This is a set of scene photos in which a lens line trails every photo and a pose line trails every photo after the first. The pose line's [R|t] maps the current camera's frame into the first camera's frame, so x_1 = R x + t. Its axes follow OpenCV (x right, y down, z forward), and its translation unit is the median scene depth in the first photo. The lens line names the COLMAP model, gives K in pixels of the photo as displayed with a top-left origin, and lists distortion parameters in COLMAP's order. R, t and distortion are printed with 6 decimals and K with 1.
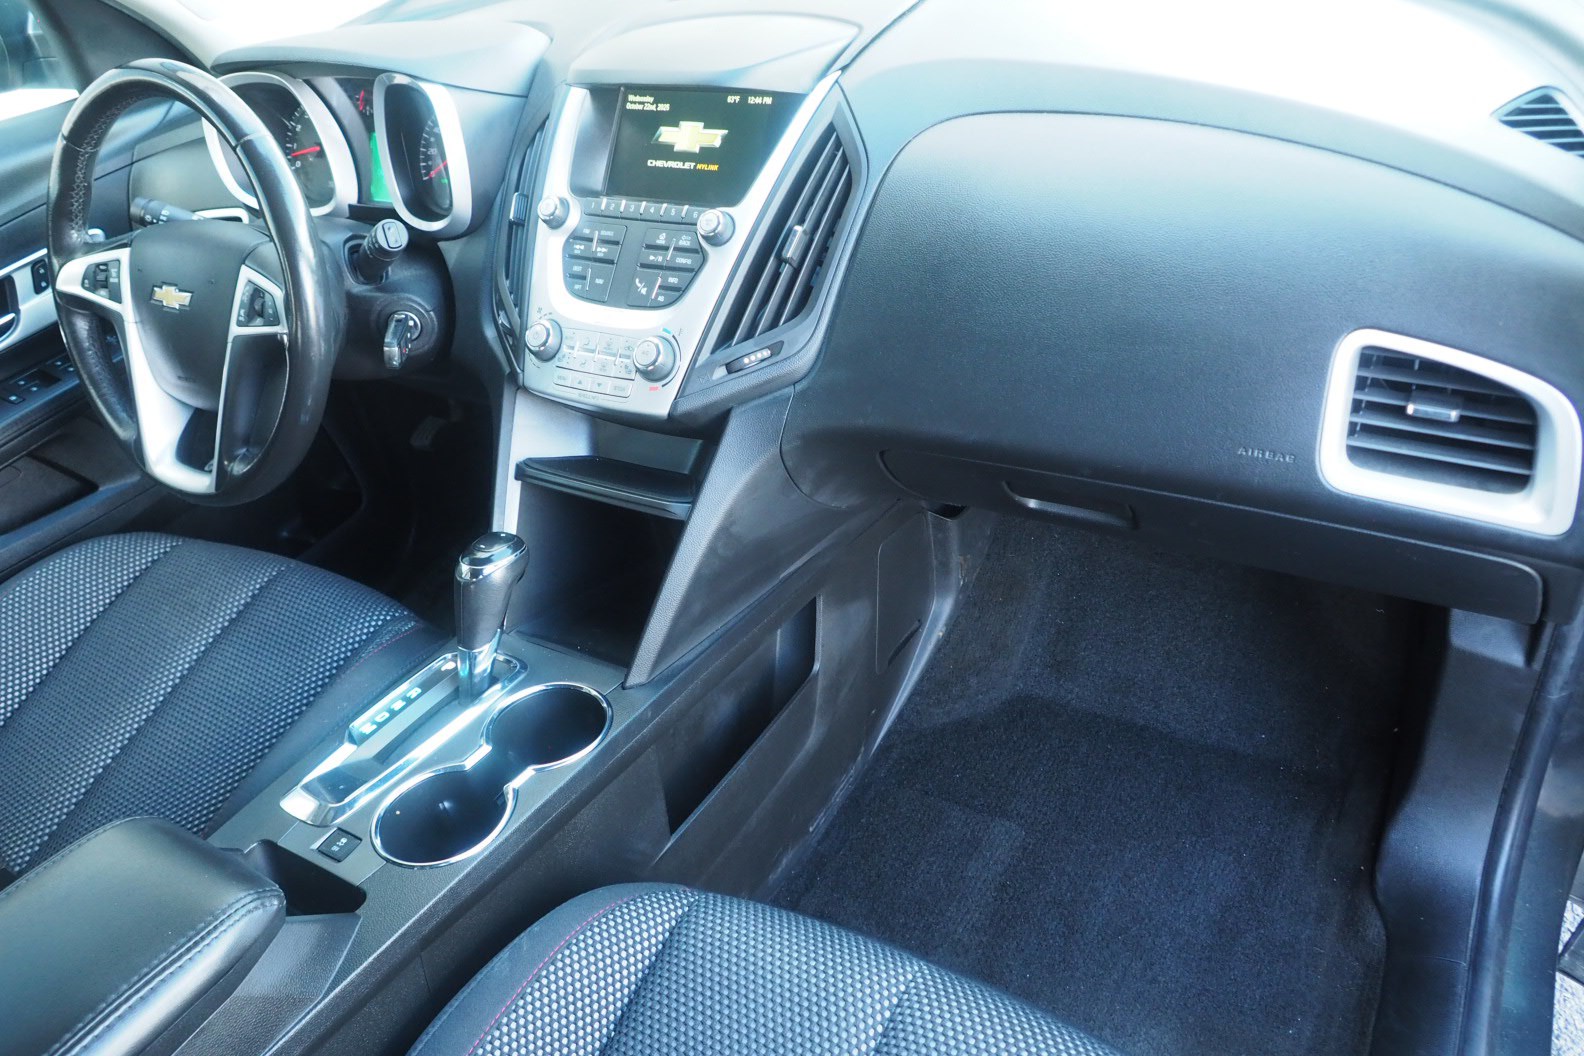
lens RADIAL K [[1109.0, 0, 809.0], [0, 1109.0, 533.0], [0, 0, 1]] dist [-0.039873, 0.003092]
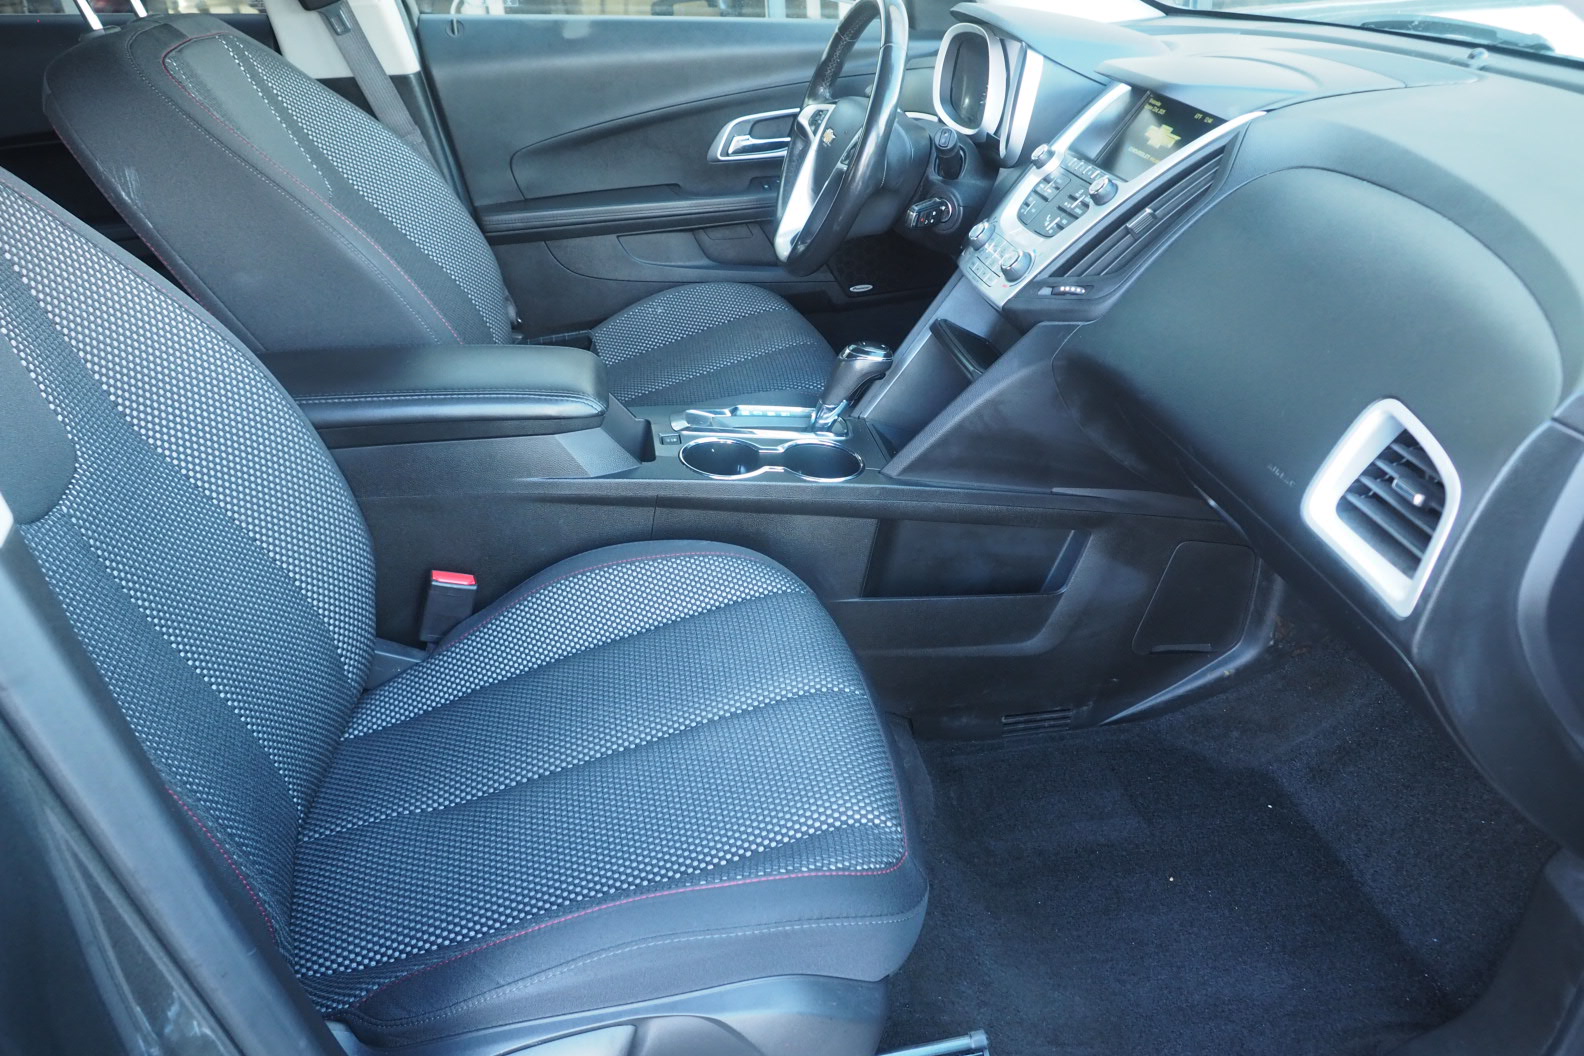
lens RADIAL K [[1109.0, 0, 789.8], [0, 1109.0, 526.5], [0, 0, 1]] dist [-0.039873, 0.003092]
pose [[0.623346, 0.484928, -0.613420, 0.620478], [-0.514971, 0.844918, 0.144630, 0.052459], [0.588425, 0.225739, 0.776400, -0.118746]]
